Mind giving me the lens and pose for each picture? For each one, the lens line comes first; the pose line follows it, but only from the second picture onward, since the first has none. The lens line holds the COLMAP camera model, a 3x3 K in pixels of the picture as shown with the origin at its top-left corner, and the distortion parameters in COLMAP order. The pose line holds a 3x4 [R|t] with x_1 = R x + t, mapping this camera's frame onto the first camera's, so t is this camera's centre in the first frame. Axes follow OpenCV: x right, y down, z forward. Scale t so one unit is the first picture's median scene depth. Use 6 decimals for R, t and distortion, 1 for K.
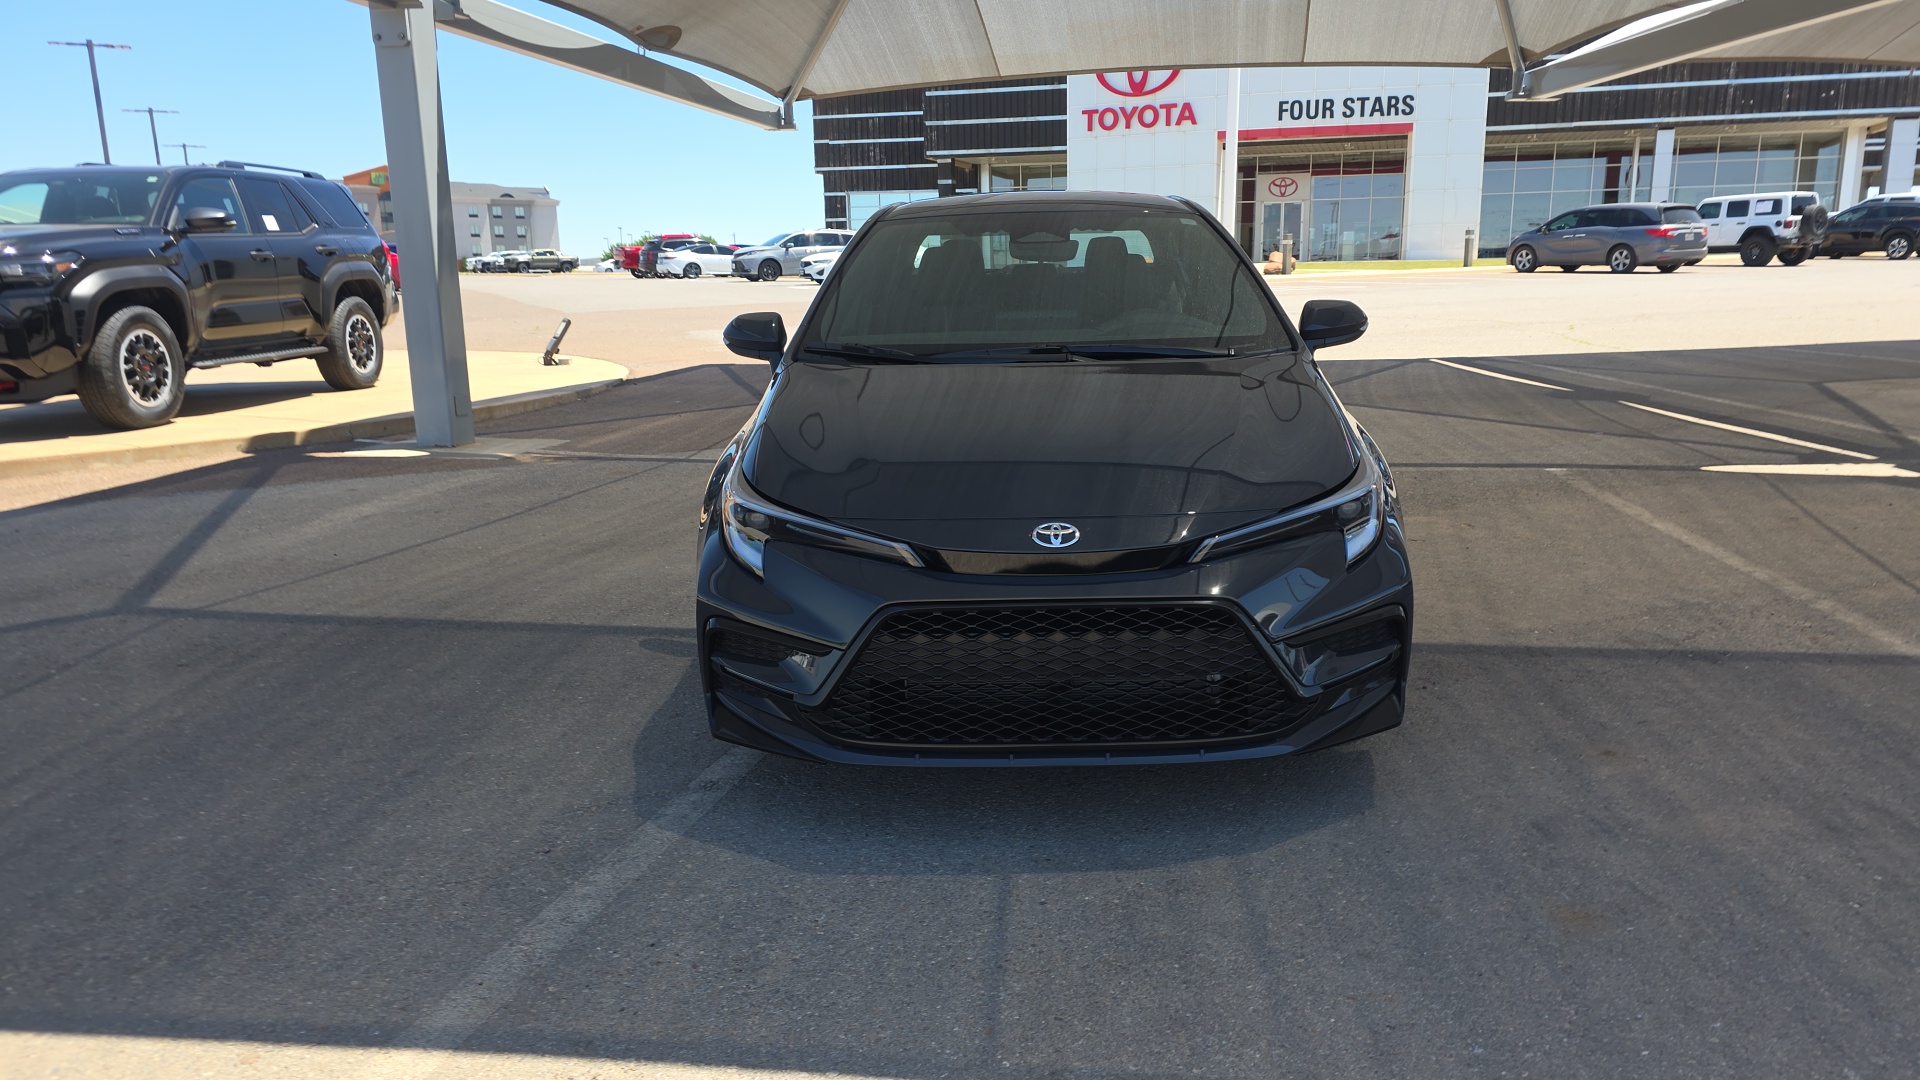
lens RADIAL K [[1293.8, 0, 1031.8], [0, 1293.8, 535.2], [0, 0, 1]] dist [0.052433, -0.043898]
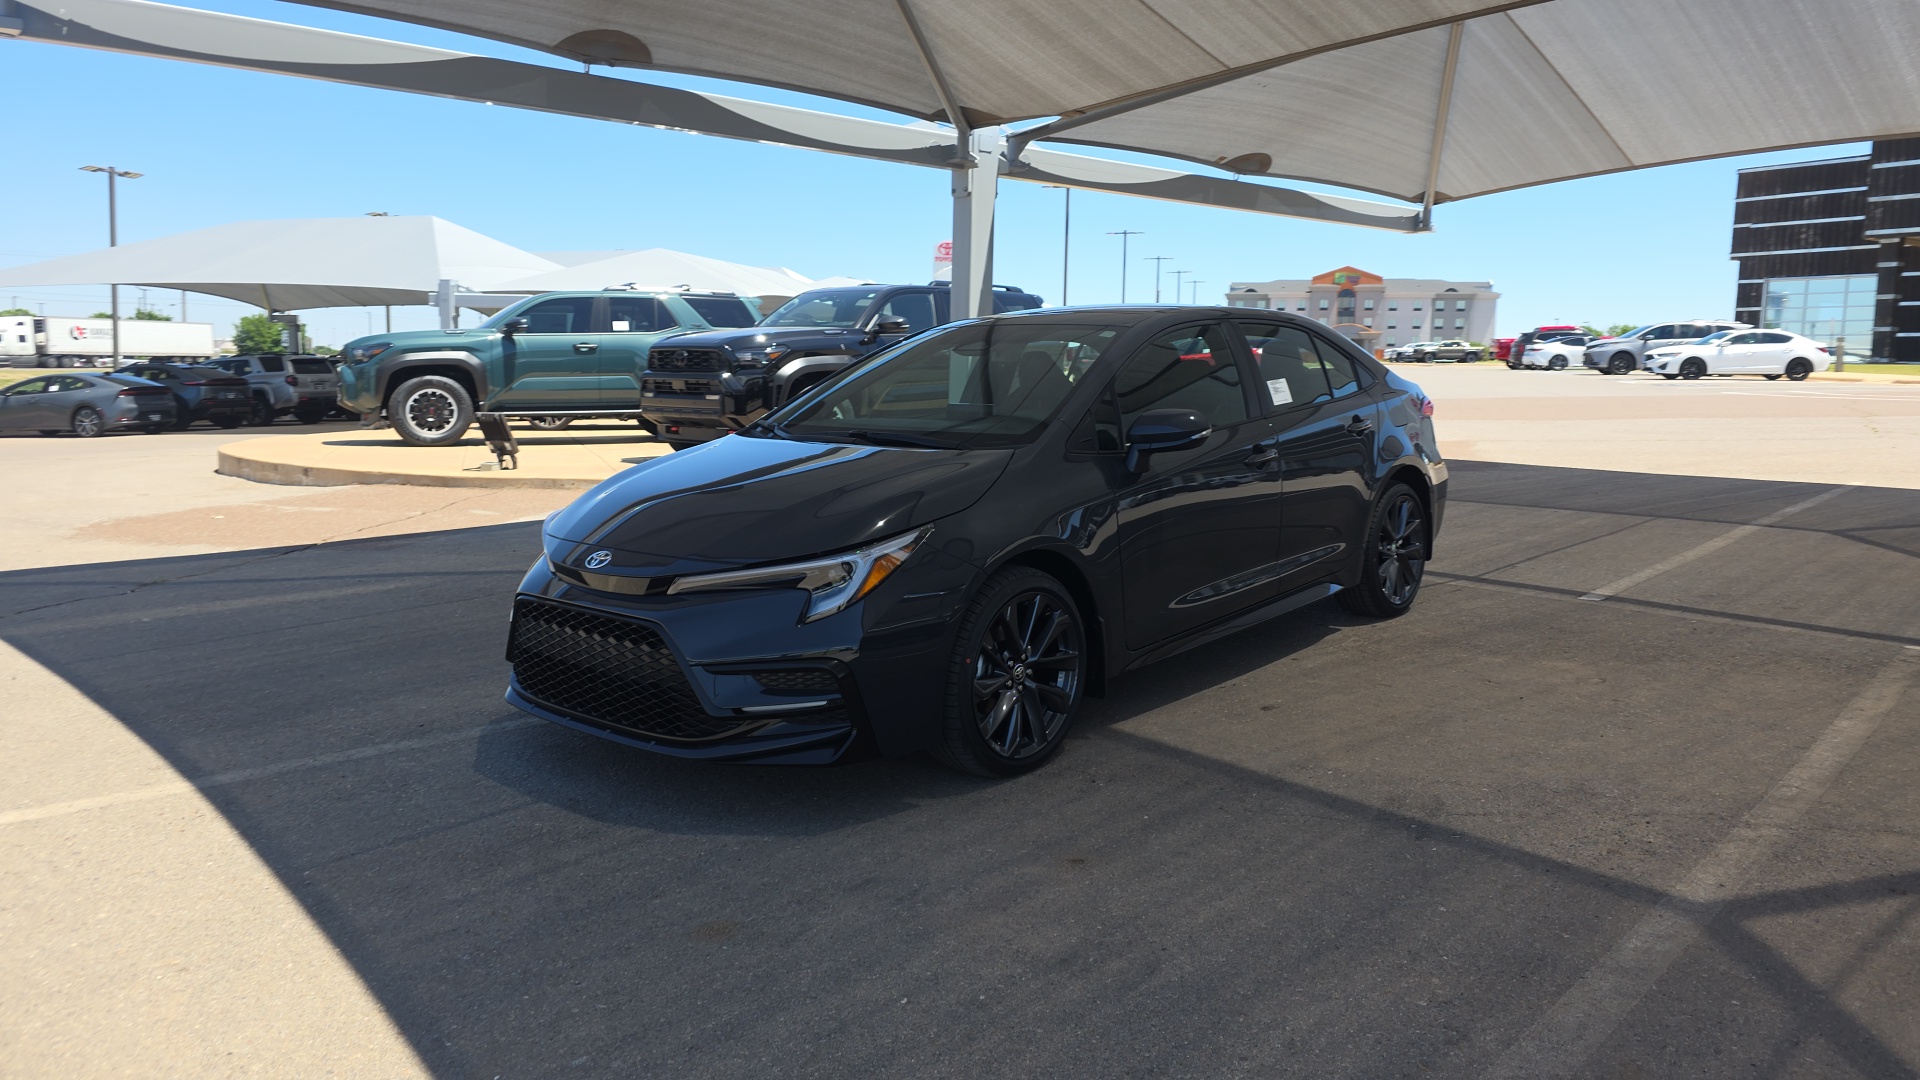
lens RADIAL K [[1297.0, 0, 1032.9], [0, 1297.0, 462.0], [0, 0, 1]] dist [0.034517, -0.009595]
pose [[0.770277, 0.067974, -0.634076, 0.426674], [-0.144776, 0.986980, -0.070068, -0.025361], [0.621058, 0.145770, 0.770090, 0.068353]]
